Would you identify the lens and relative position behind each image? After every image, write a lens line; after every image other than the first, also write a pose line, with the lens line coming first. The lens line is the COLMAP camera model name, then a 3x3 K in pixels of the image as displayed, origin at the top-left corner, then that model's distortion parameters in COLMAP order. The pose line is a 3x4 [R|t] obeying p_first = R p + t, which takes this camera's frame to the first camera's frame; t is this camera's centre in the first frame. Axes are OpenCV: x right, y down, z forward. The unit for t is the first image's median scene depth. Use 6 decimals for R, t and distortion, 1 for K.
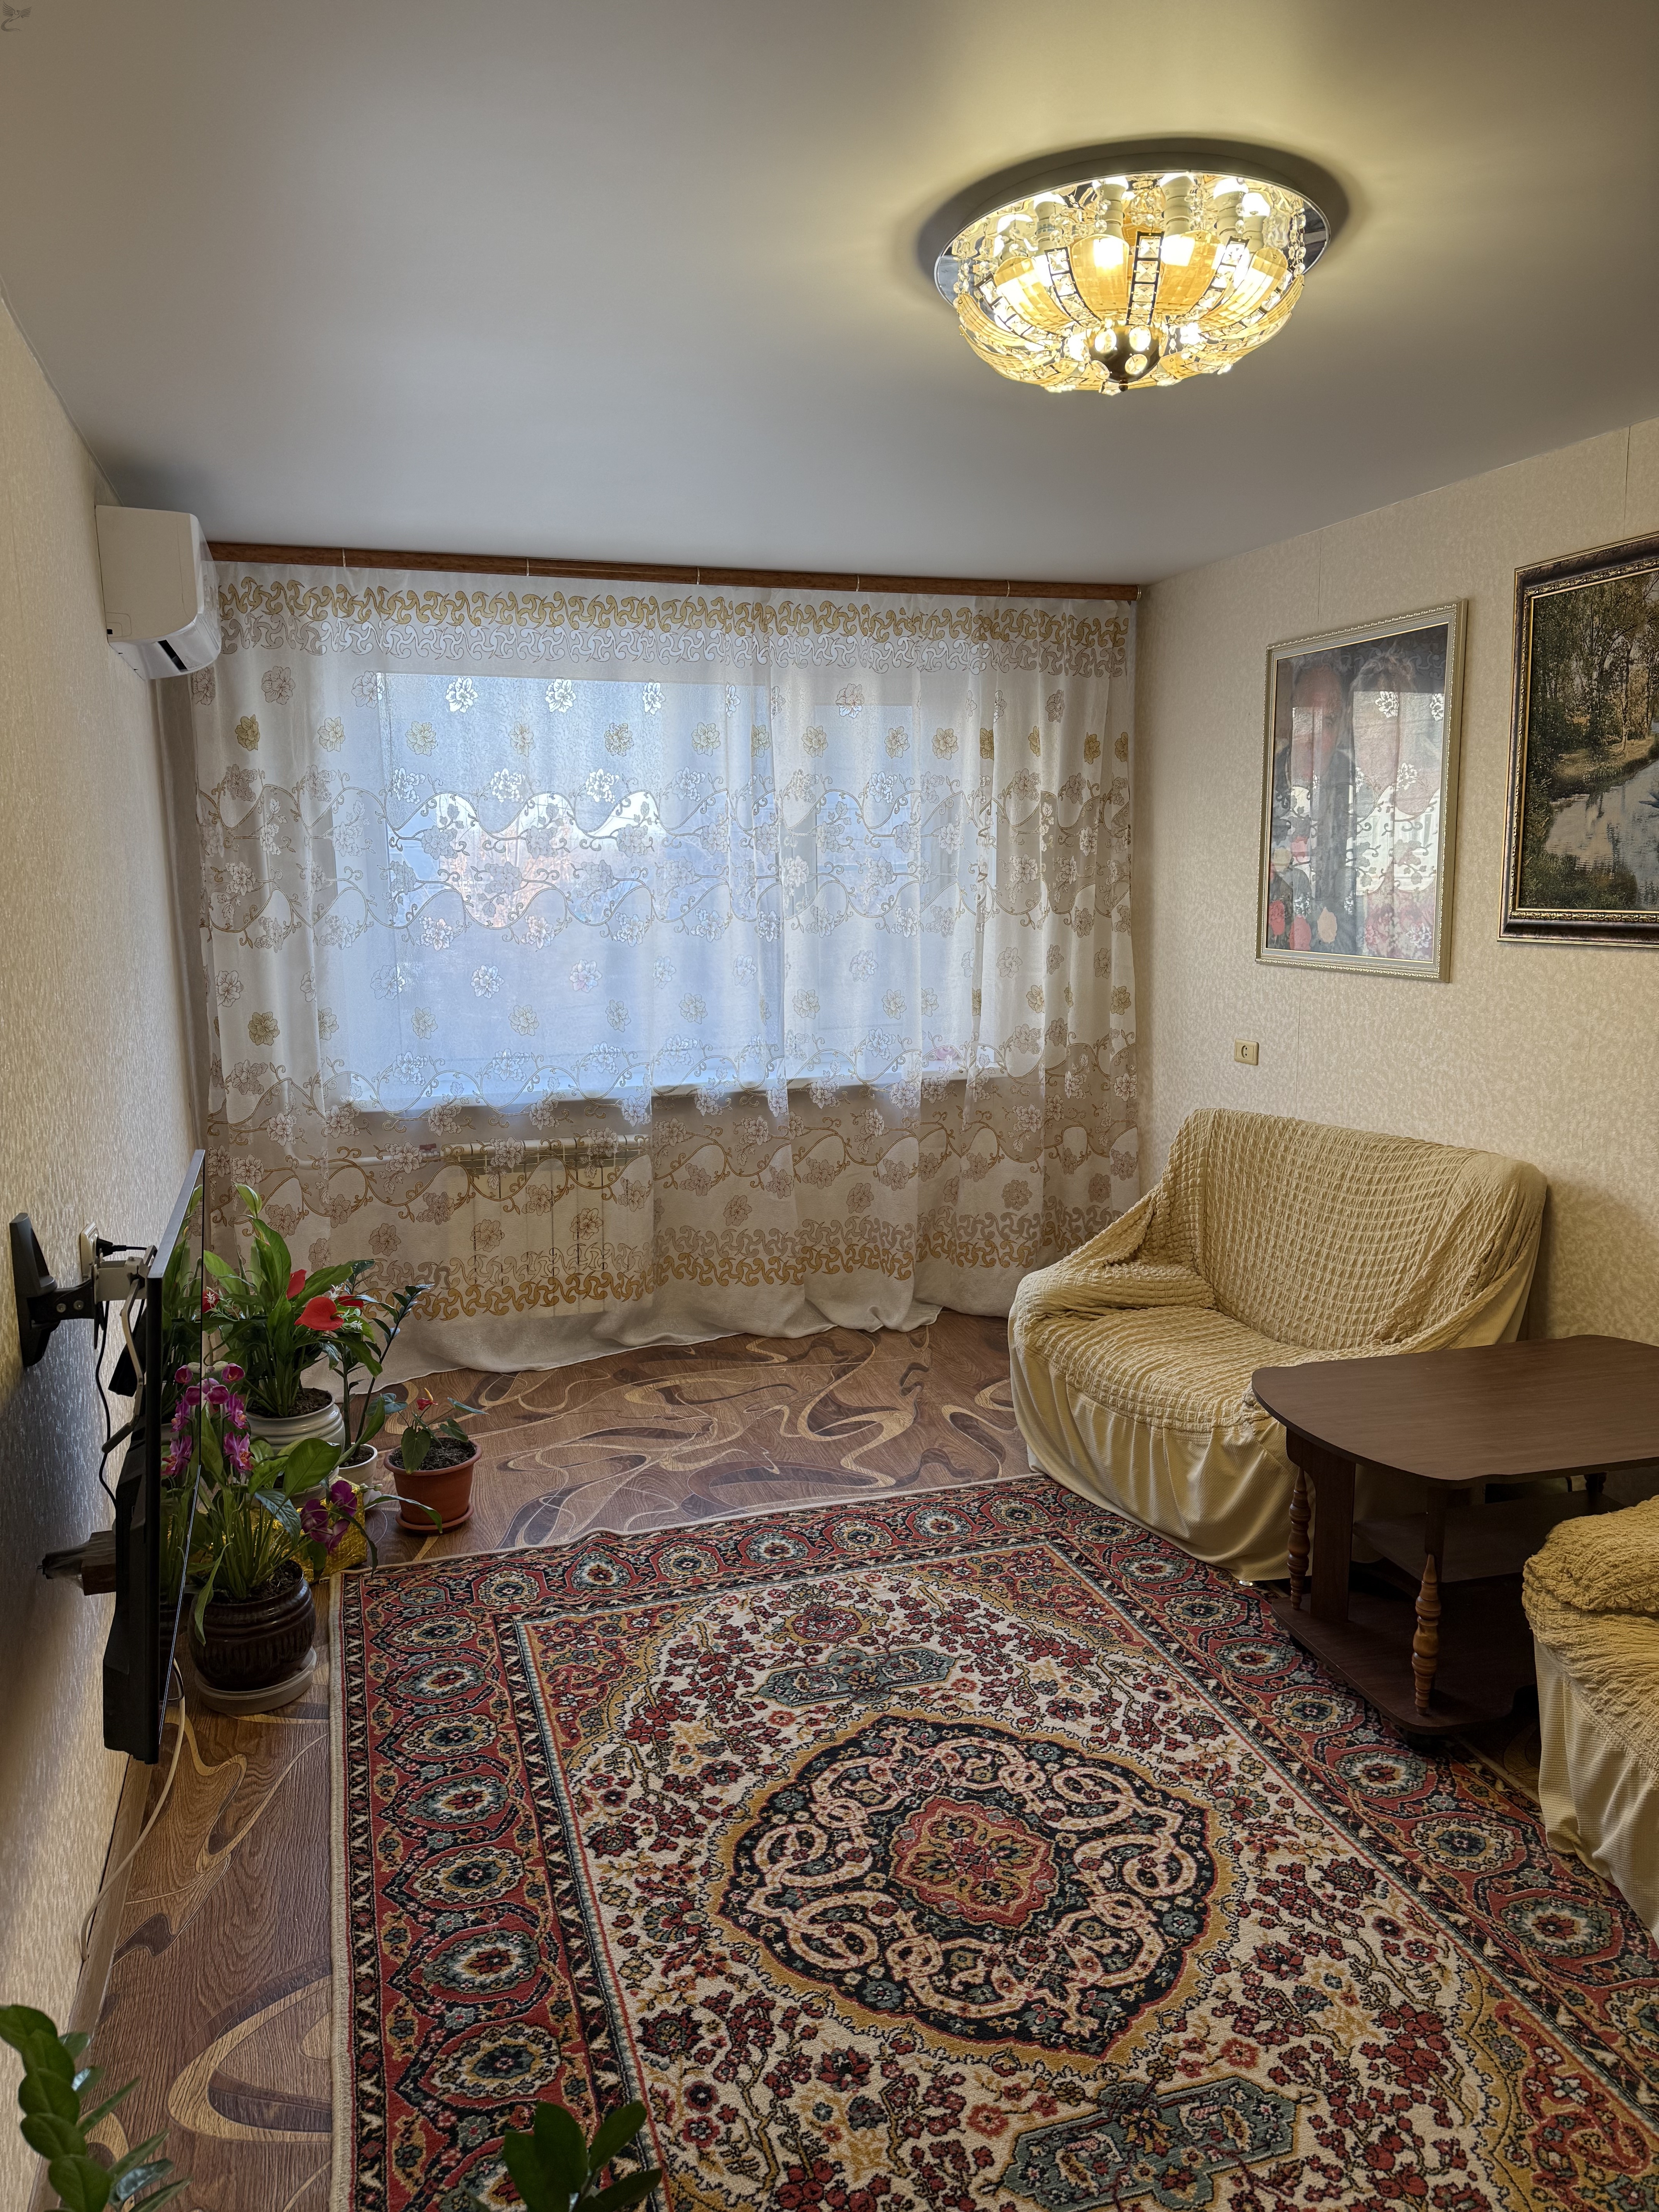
lens RADIAL K [[1559.6, 0, 833.5], [0, 1559.6, 1103.5], [0, 0, 1]] dist [0.027988, -0.028015]
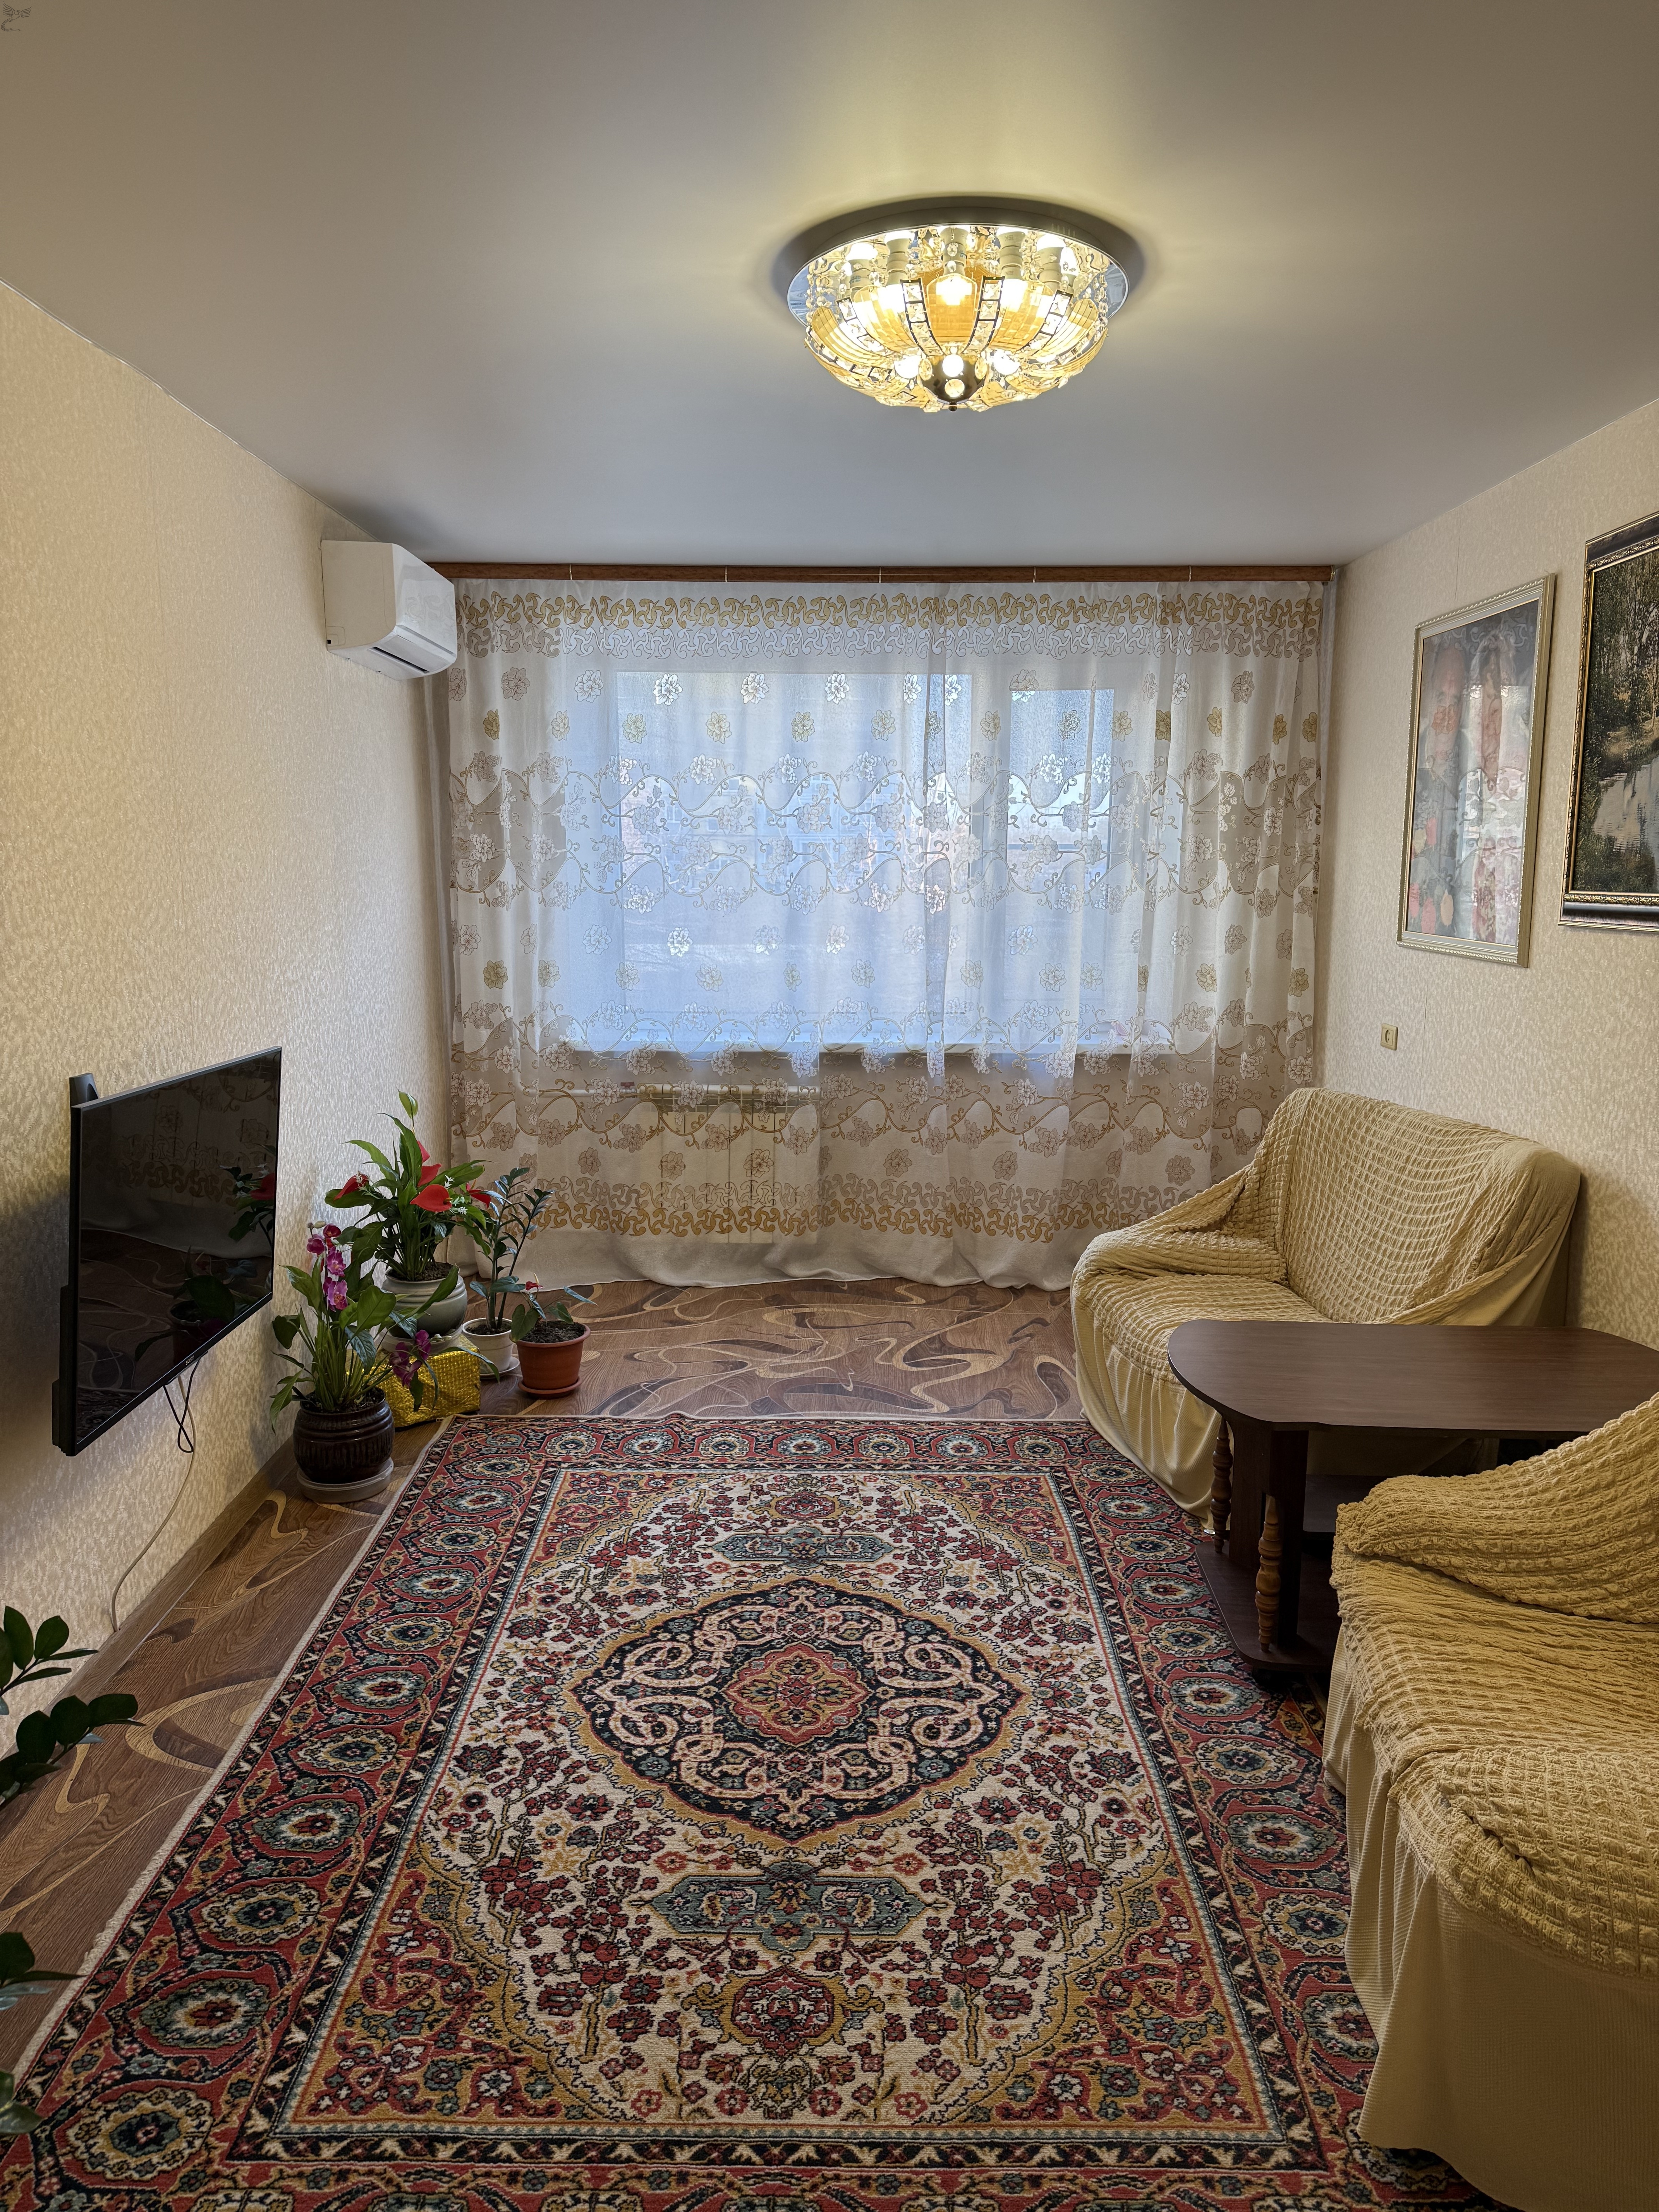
lens RADIAL K [[1559.6, 0, 826.9], [0, 1559.6, 1106.4], [0, 0, 1]] dist [0.027988, -0.028015]
pose [[0.952629, 0.063552, -0.297419, 0.392996], [-0.061487, 0.997975, 0.016304, 0.028727], [0.297853, 0.002756, 0.954608, -0.088210]]
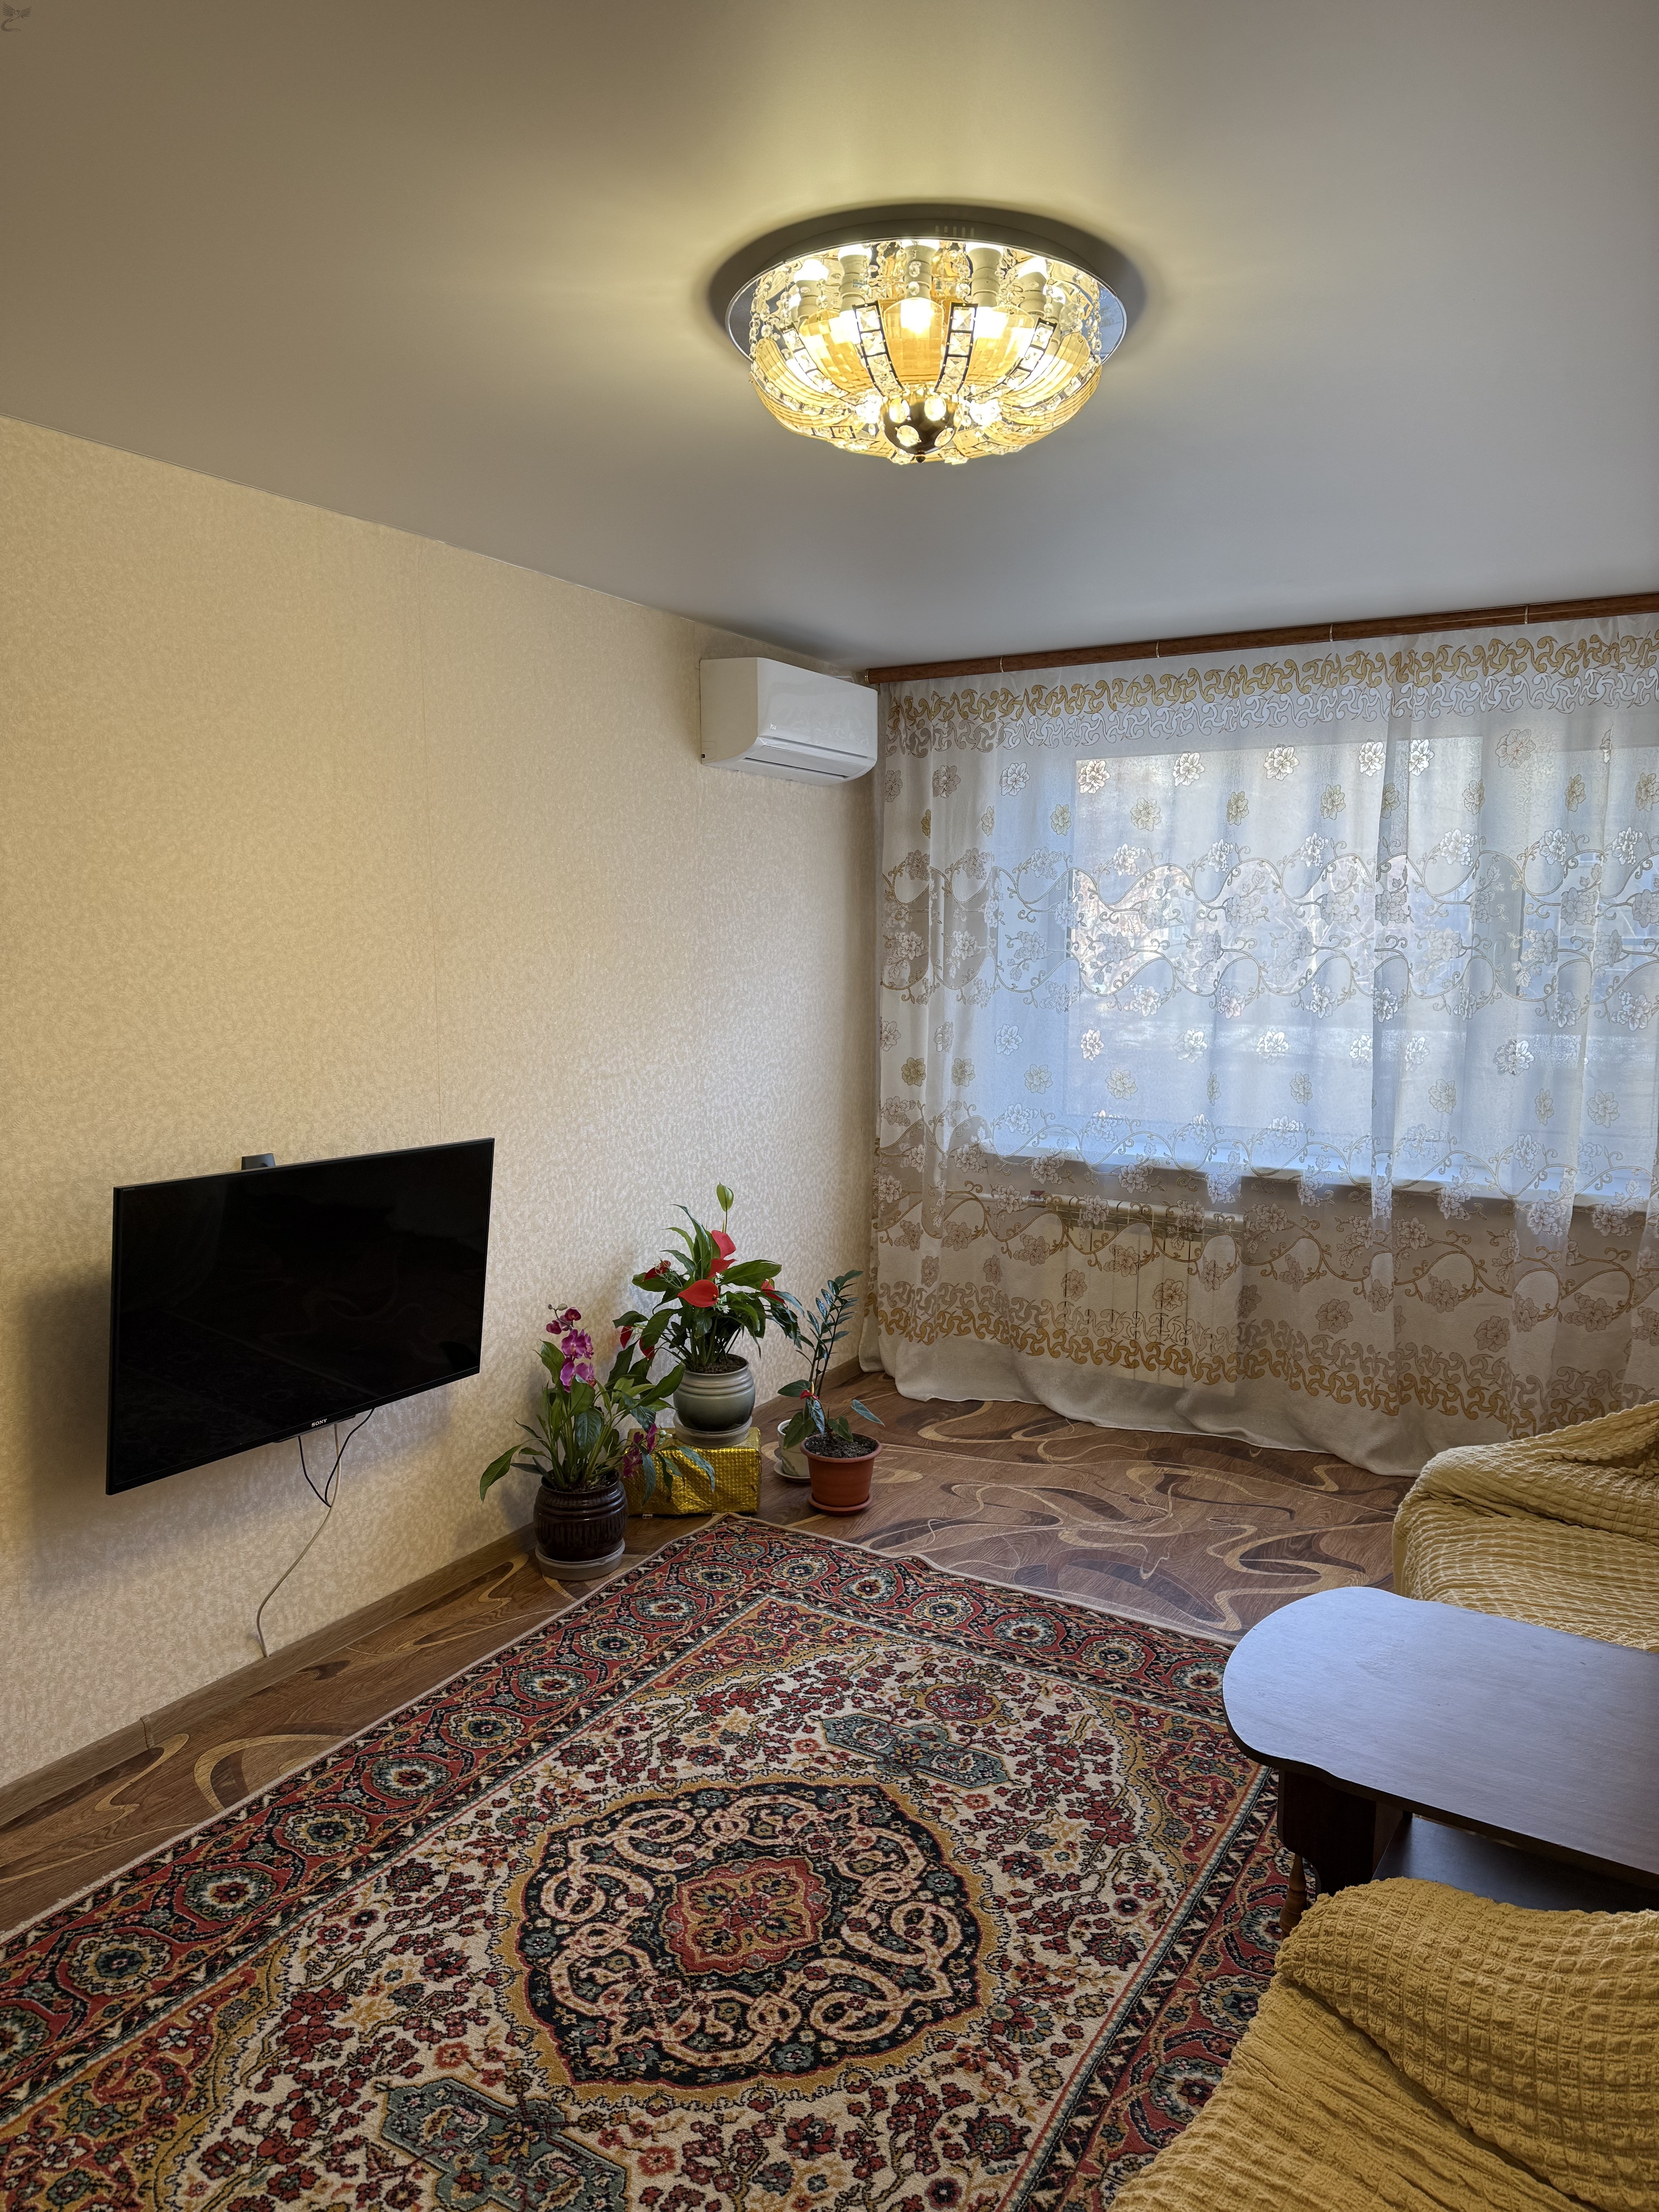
lens RADIAL K [[1559.6, 0, 810.1], [0, 1559.6, 1104.0], [0, 0, 1]] dist [0.027988, -0.028015]
pose [[0.660385, 0.100100, -0.744226, 0.760412], [-0.128319, 0.991541, 0.019502, -0.060047], [0.739882, 0.082620, 0.667644, 0.281634]]
